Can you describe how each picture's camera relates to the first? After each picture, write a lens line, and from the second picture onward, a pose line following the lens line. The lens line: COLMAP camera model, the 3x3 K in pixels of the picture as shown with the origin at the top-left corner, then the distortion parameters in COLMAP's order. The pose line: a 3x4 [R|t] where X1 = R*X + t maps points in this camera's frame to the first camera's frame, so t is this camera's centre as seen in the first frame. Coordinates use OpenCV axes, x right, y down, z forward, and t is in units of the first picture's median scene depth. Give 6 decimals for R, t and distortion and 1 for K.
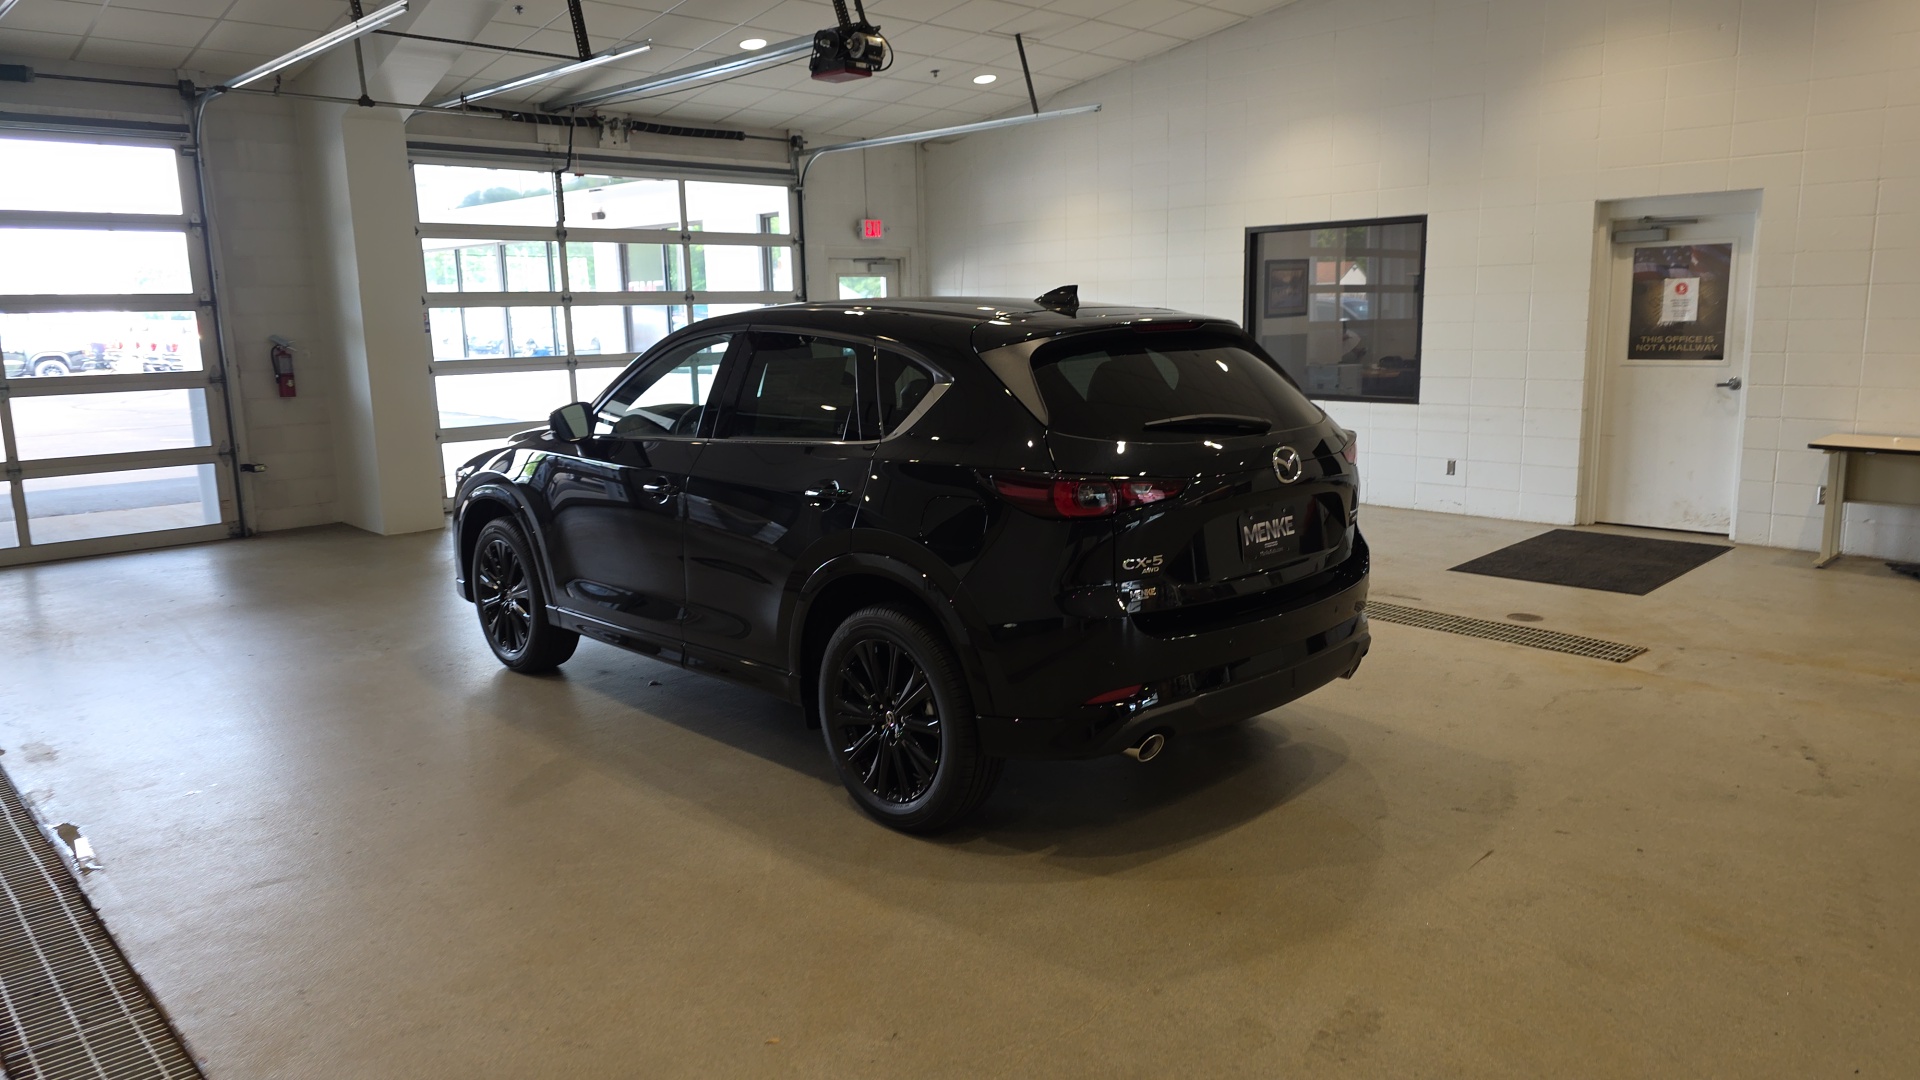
lens RADIAL K [[1292.7, 0, 968.5], [0, 1292.7, 539.6], [0, 0, 1]] dist [0.070958, -0.076912]
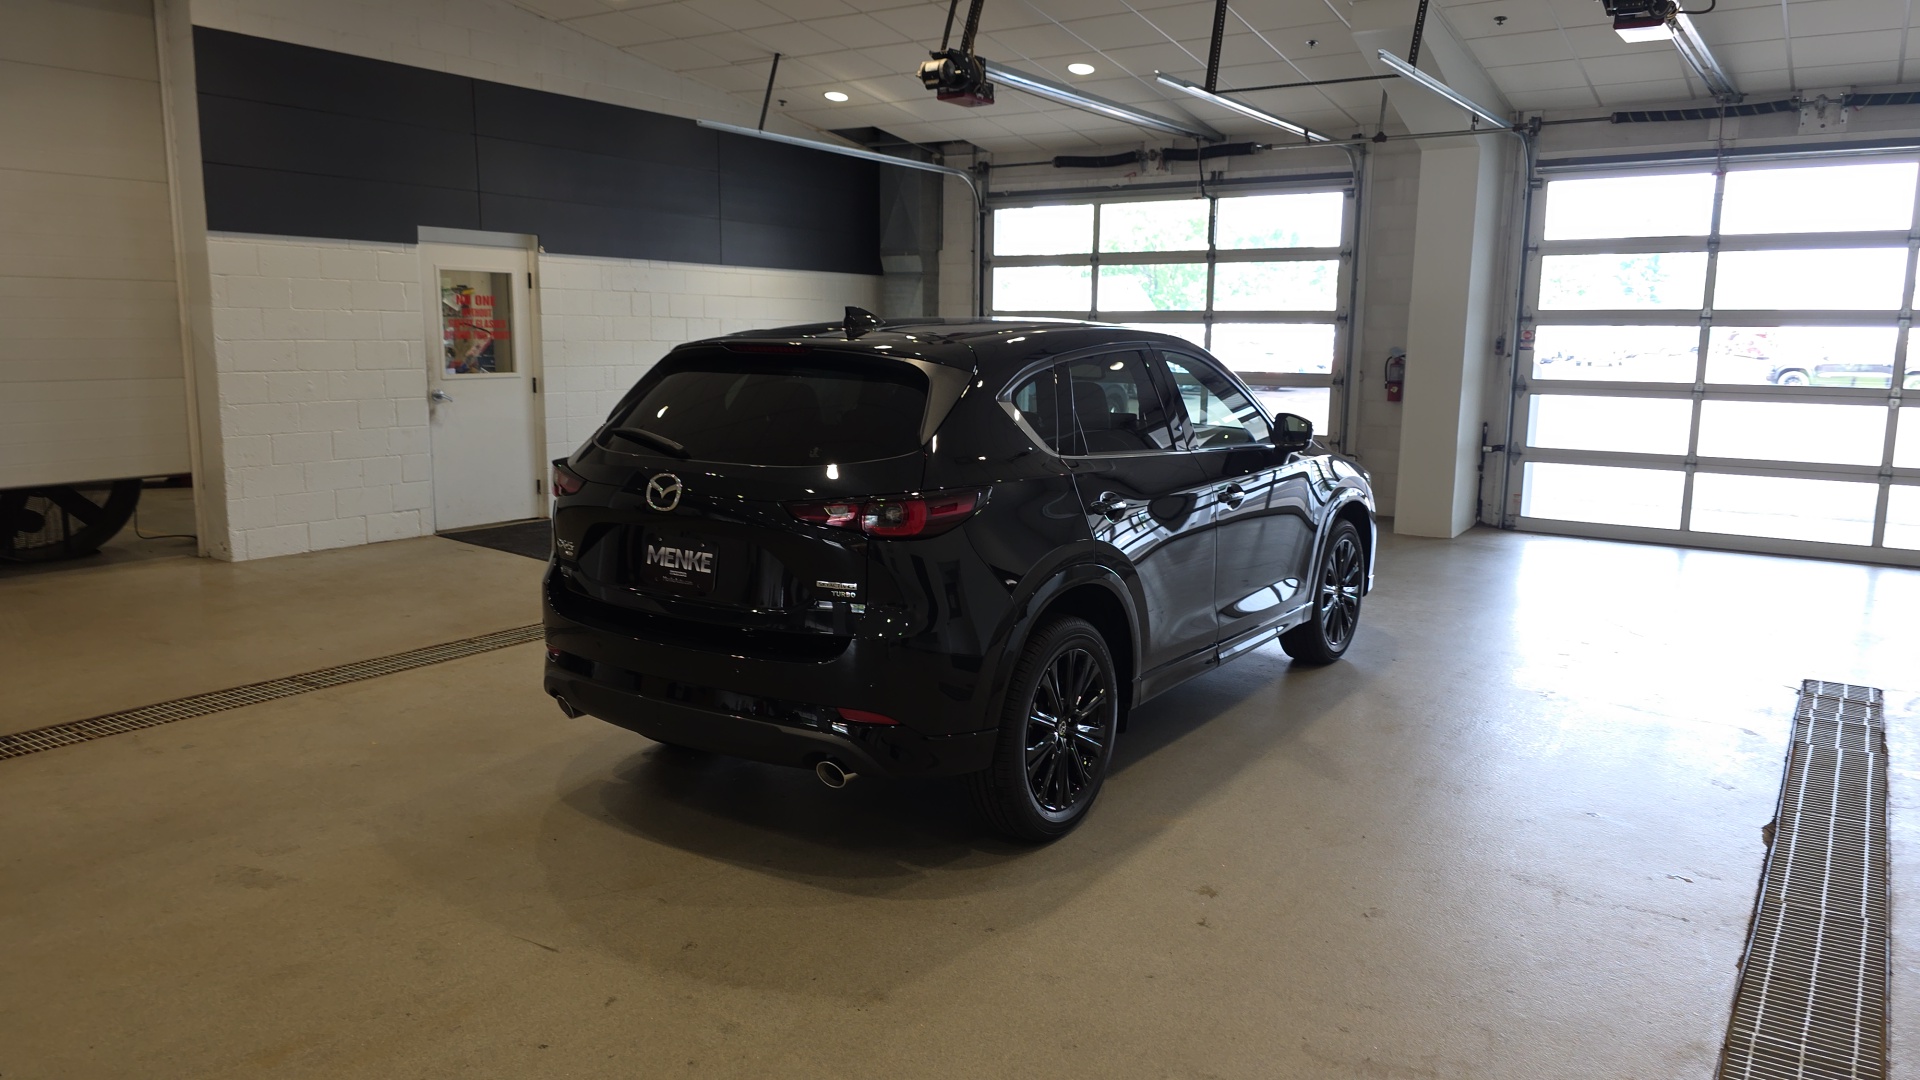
lens RADIAL K [[1275.3, 0, 990.1], [0, 1275.3, 535.4], [0, 0, 1]] dist [0.073999, -0.069471]
pose [[0.219852, 0.179213, -0.958931, 0.503221], [-0.190718, 0.971909, 0.137913, -0.084323], [0.956709, 0.152565, 0.247856, 0.411750]]
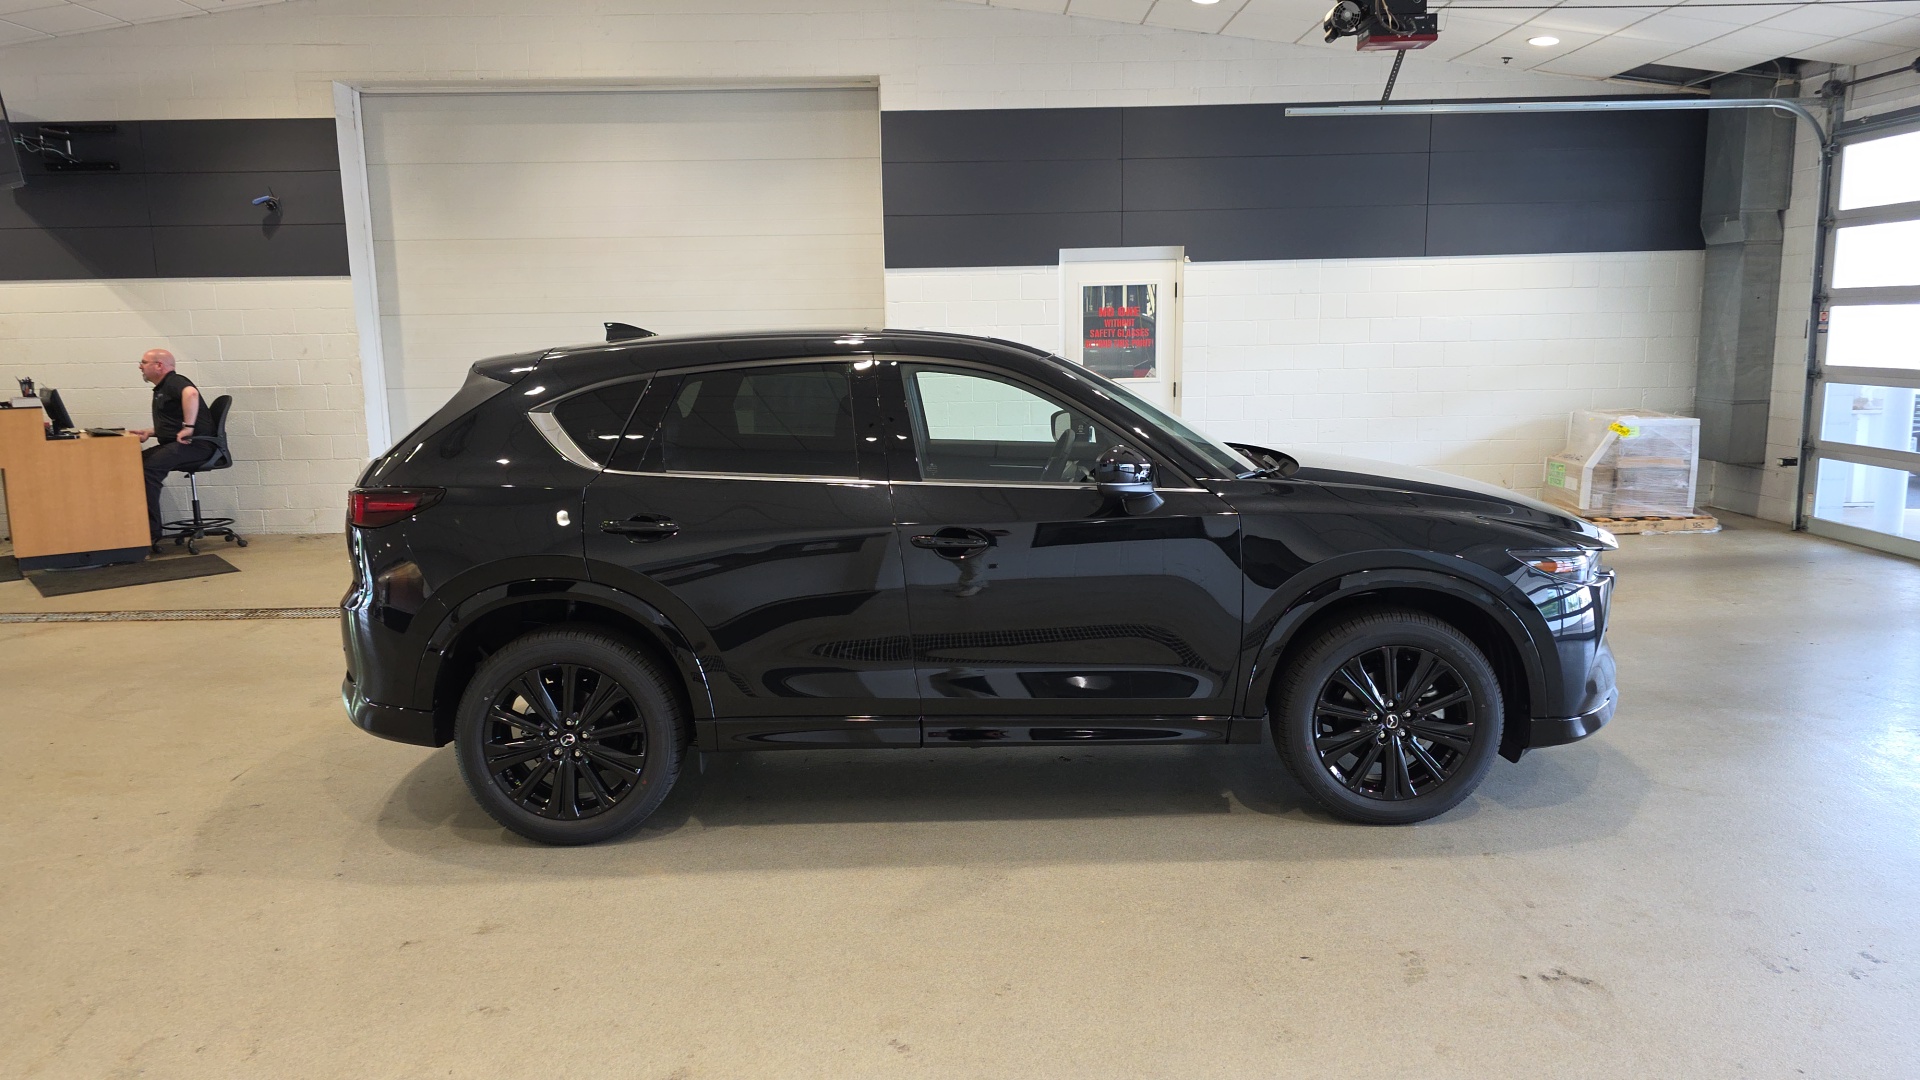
lens RADIAL K [[1287.0, 0, 975.7], [0, 1287.0, 531.1], [0, 0, 1]] dist [0.068394, -0.073170]
pose [[-0.679364, 0.144637, -0.719406, 0.317125], [-0.101639, 0.952385, 0.287459, -0.173130], [0.726728, 0.268409, -0.632315, 0.910800]]
